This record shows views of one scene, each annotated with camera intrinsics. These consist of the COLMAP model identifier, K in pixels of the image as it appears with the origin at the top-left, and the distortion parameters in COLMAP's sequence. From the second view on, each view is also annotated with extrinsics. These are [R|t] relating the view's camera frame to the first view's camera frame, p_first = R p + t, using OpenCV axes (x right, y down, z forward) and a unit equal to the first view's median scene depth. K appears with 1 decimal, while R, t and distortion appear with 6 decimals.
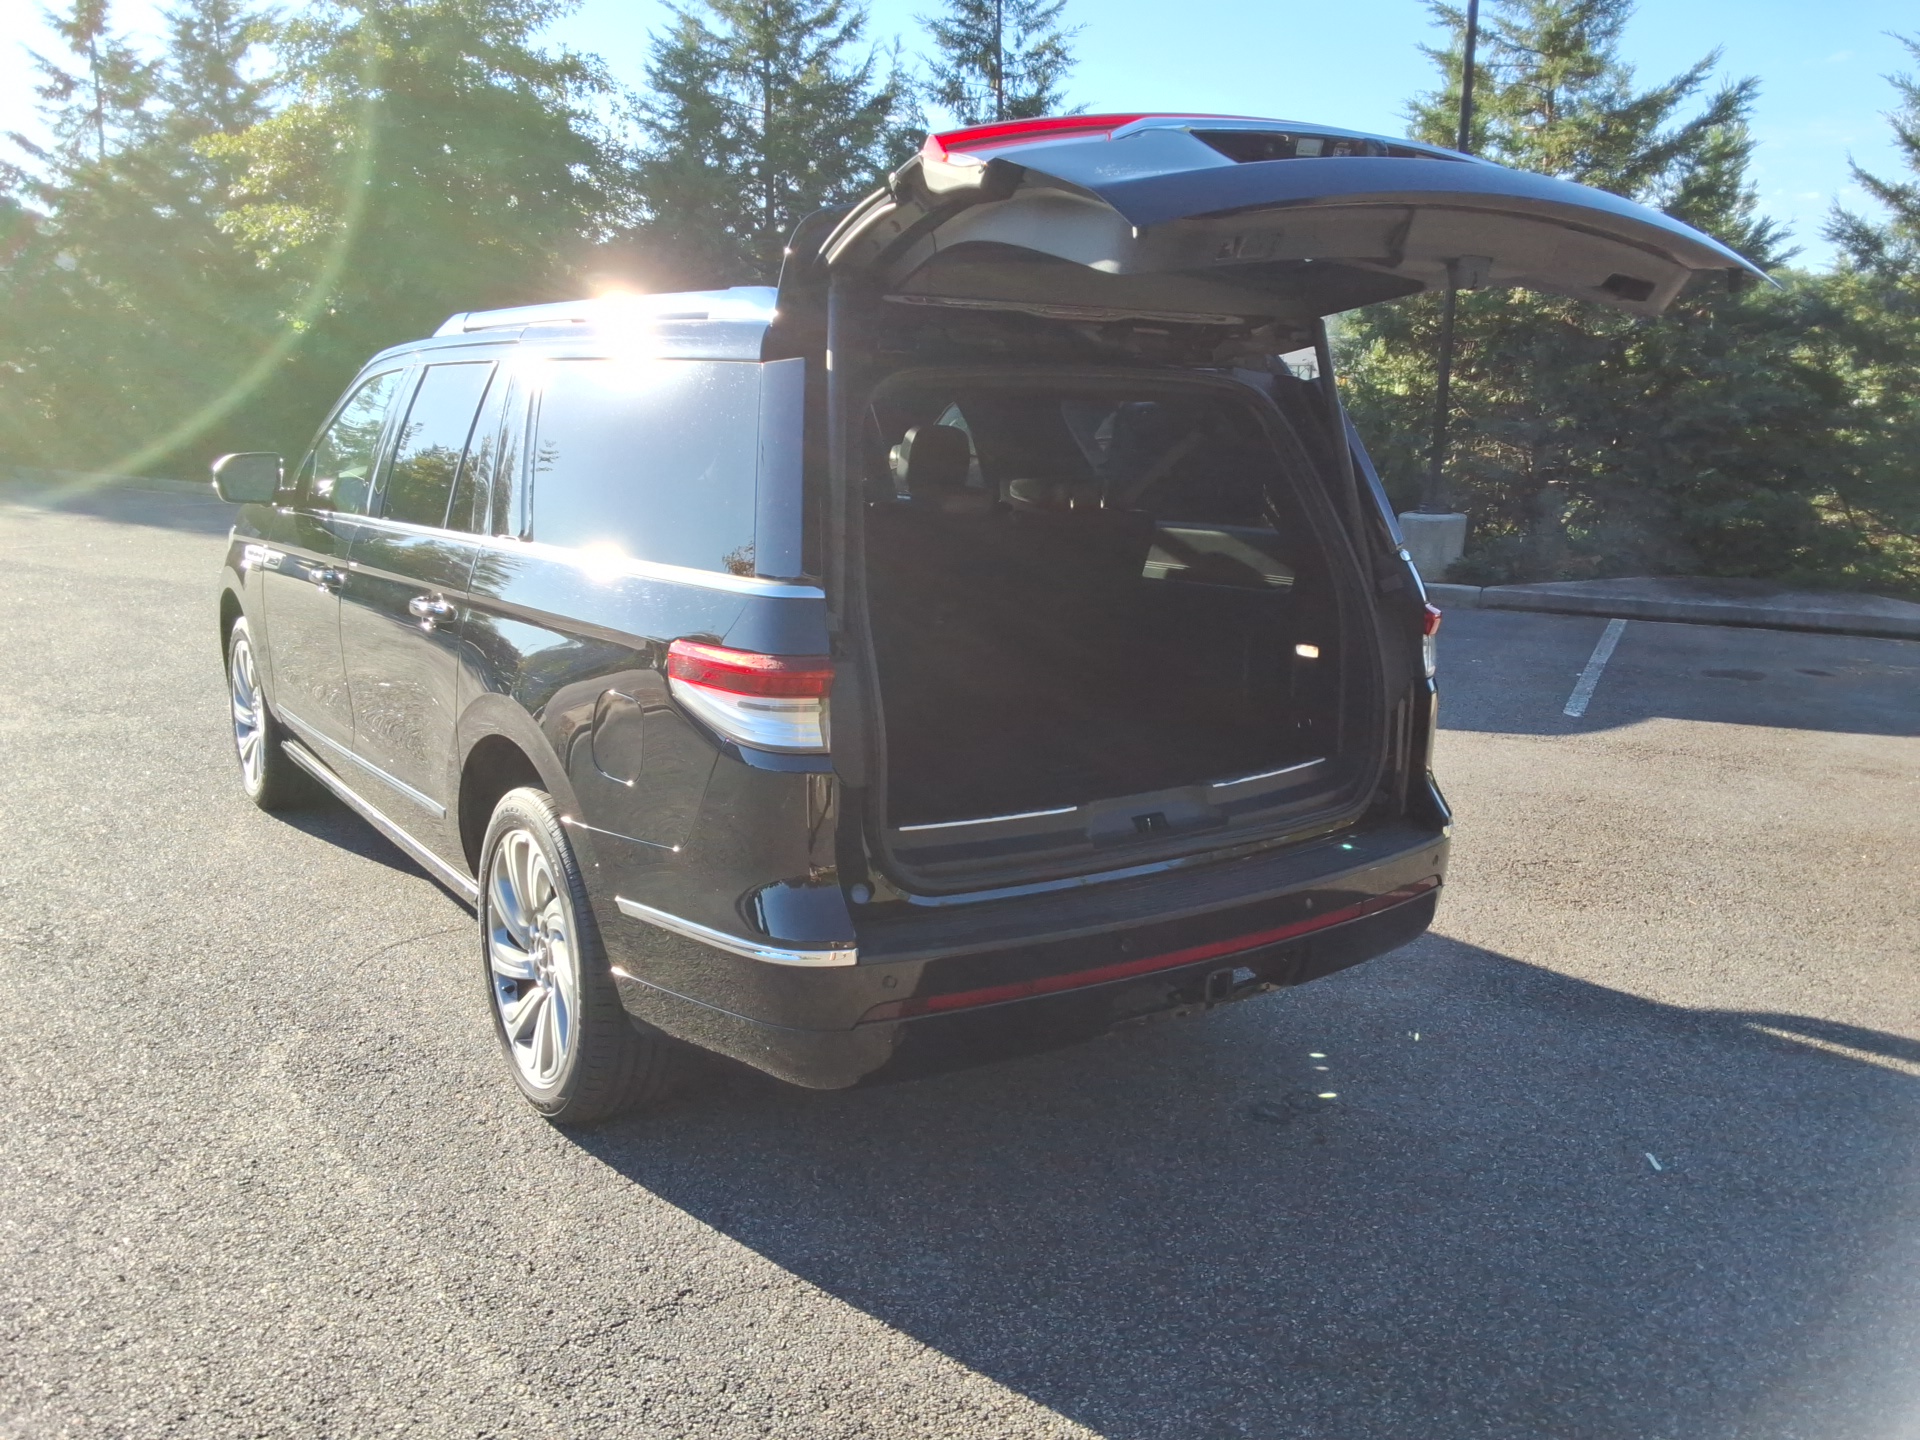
lens RADIAL K [[1549.2, 0, 970.1], [0, 1549.2, 717.7], [0, 0, 1]] dist [0.070866, -0.102729]
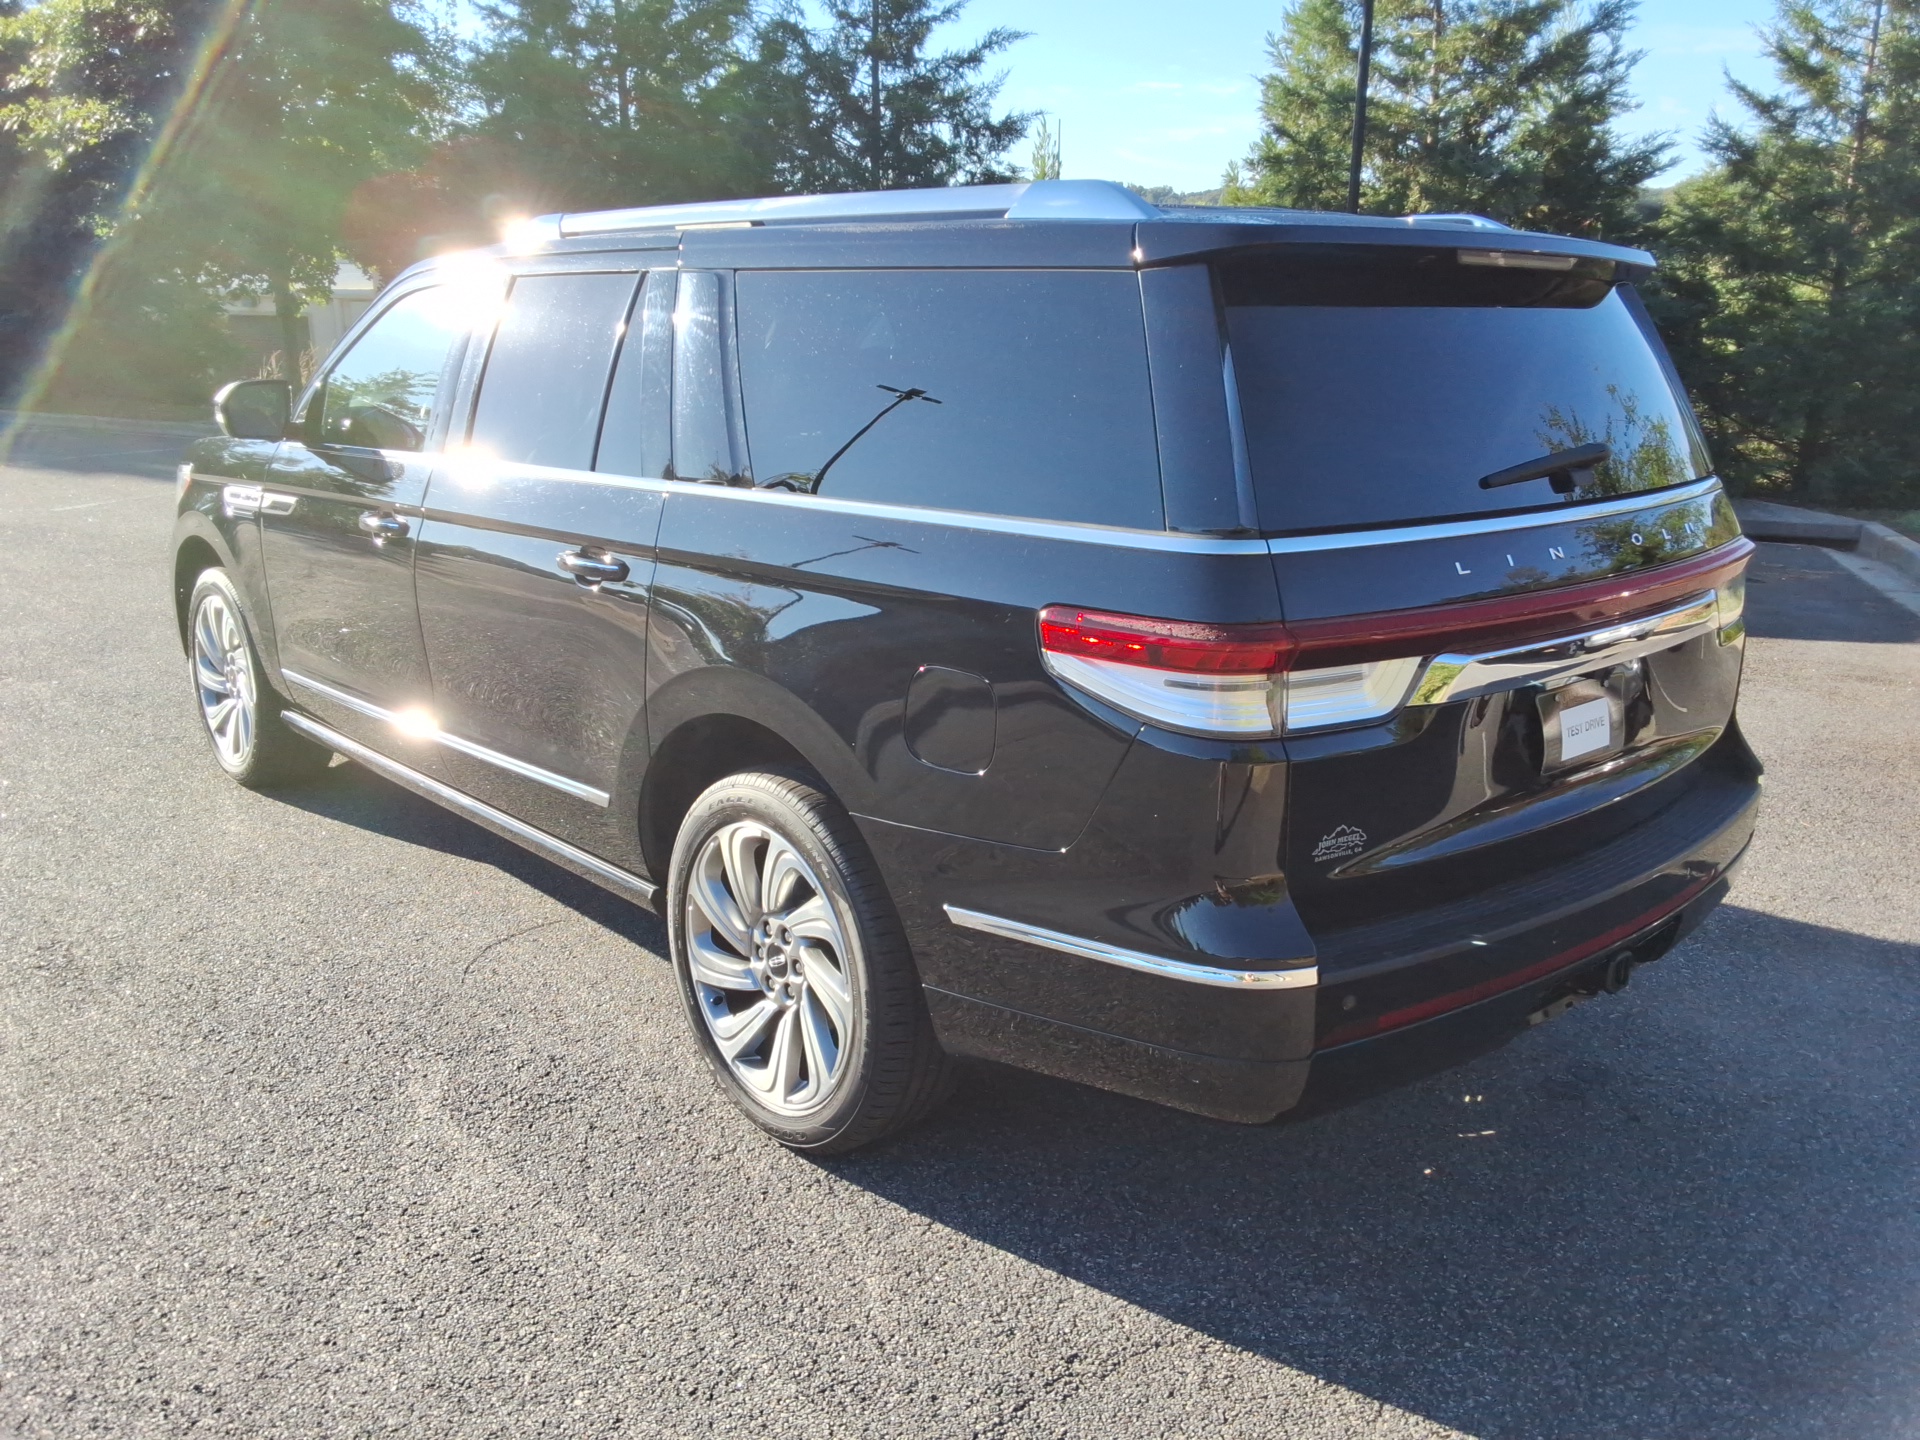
lens RADIAL K [[1532.2, 0, 960.0], [0, 1532.2, 720.0], [0, 0, 1]] dist [0.097740, -0.143155]
pose [[0.991318, -0.037105, 0.126144, -0.262820], [0.029985, 0.997873, 0.057883, -0.028879], [-0.128023, -0.053598, 0.990322, 0.135768]]
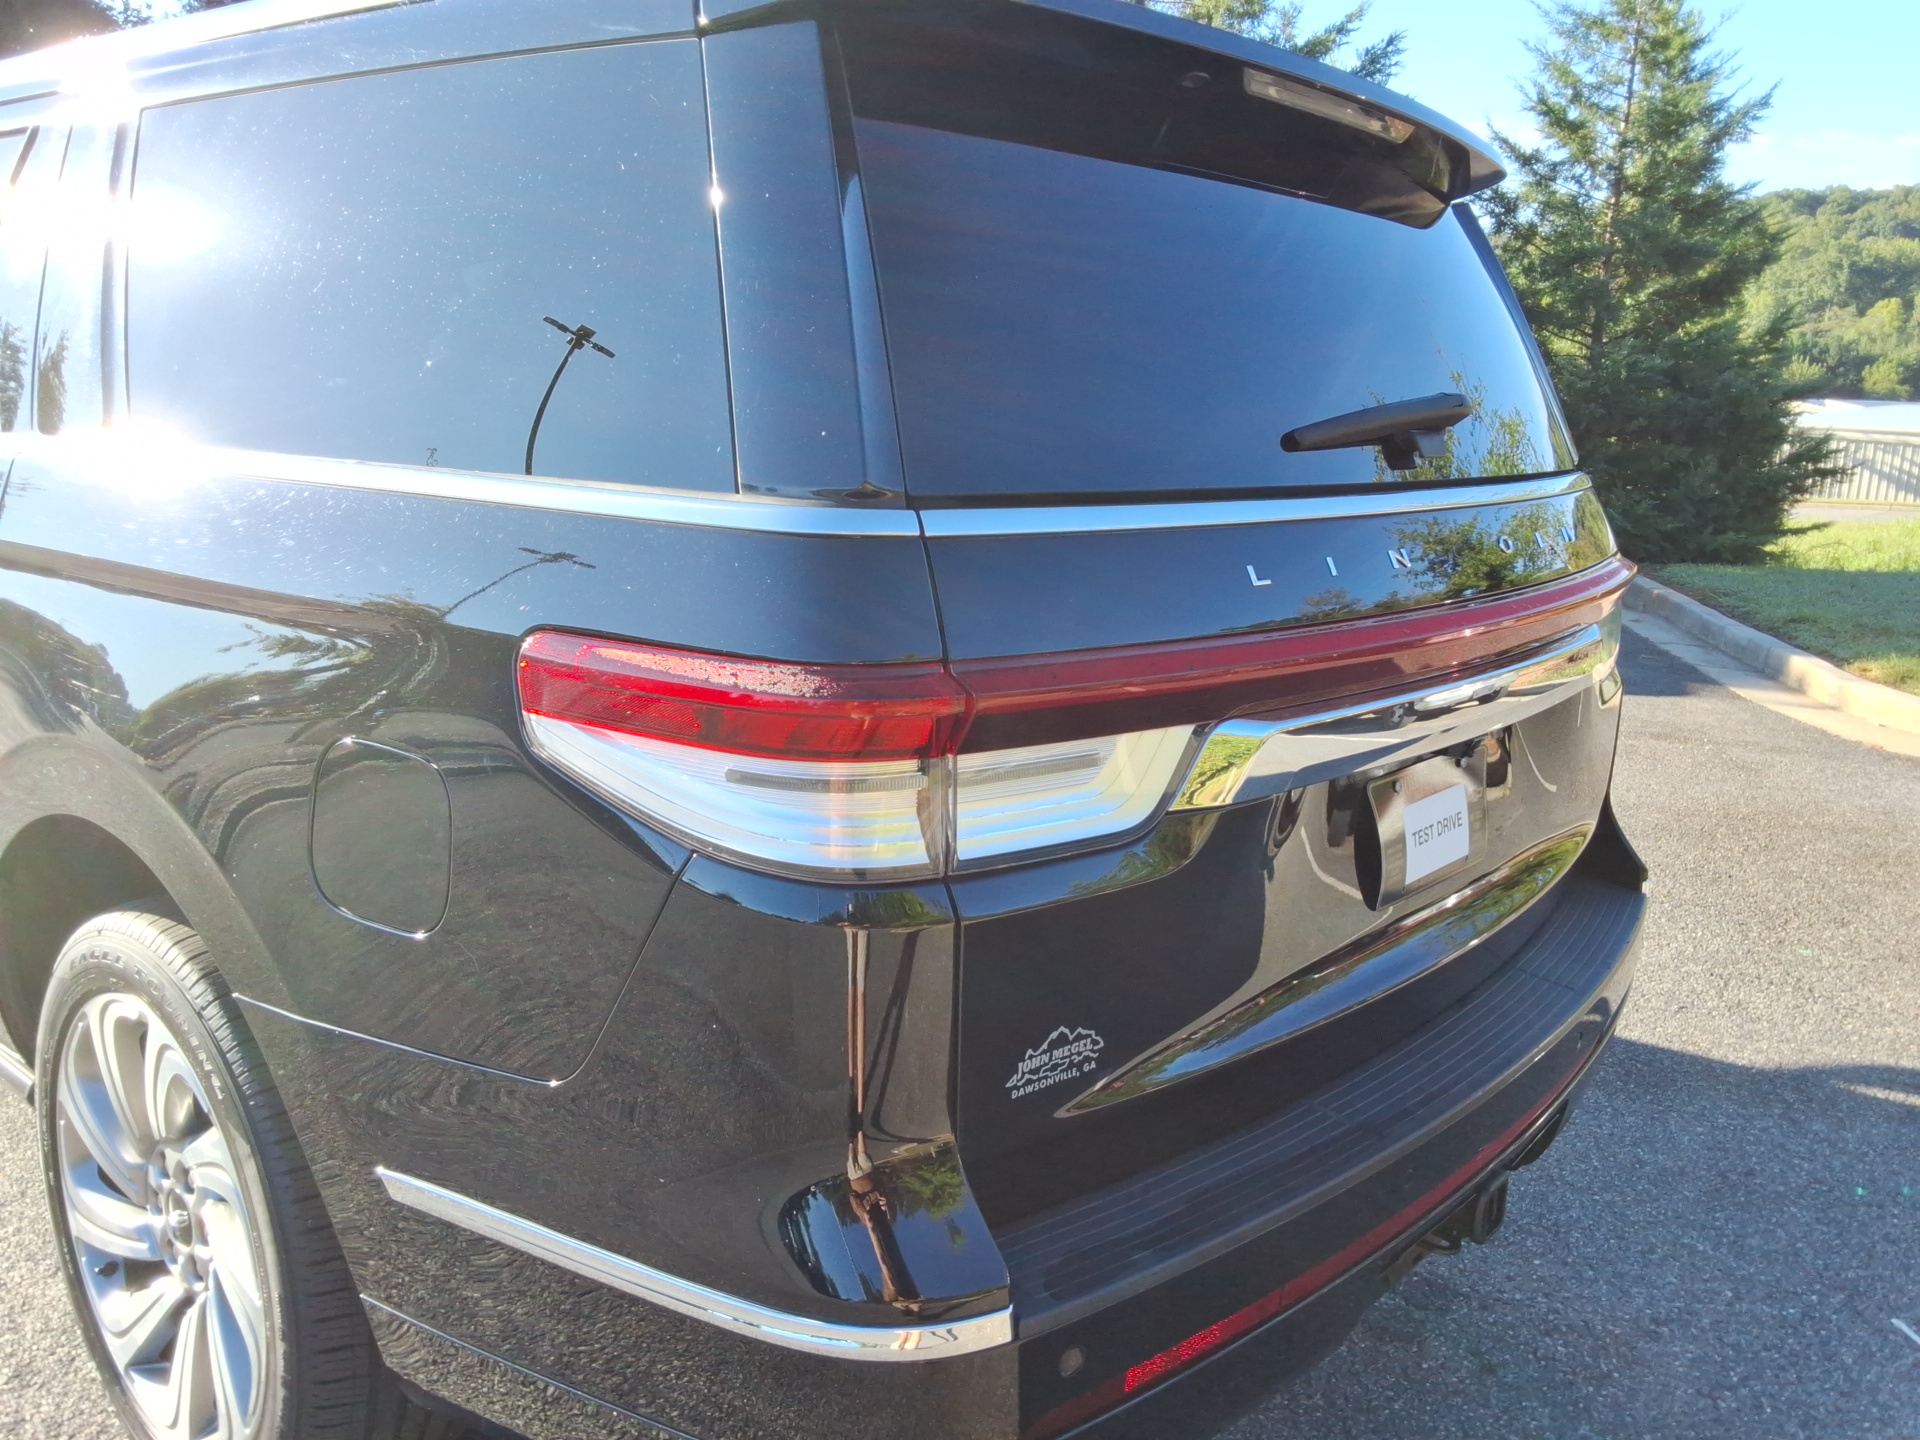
lens RADIAL K [[1526.0, 0, 966.1], [0, 1526.0, 725.5], [0, 0, 1]] dist [0.077303, -0.129683]
pose [[0.964141, -0.033772, 0.263232, -0.141411], [0.026033, 0.999122, 0.032832, -0.025617], [-0.264109, -0.024802, 0.964174, 0.405788]]
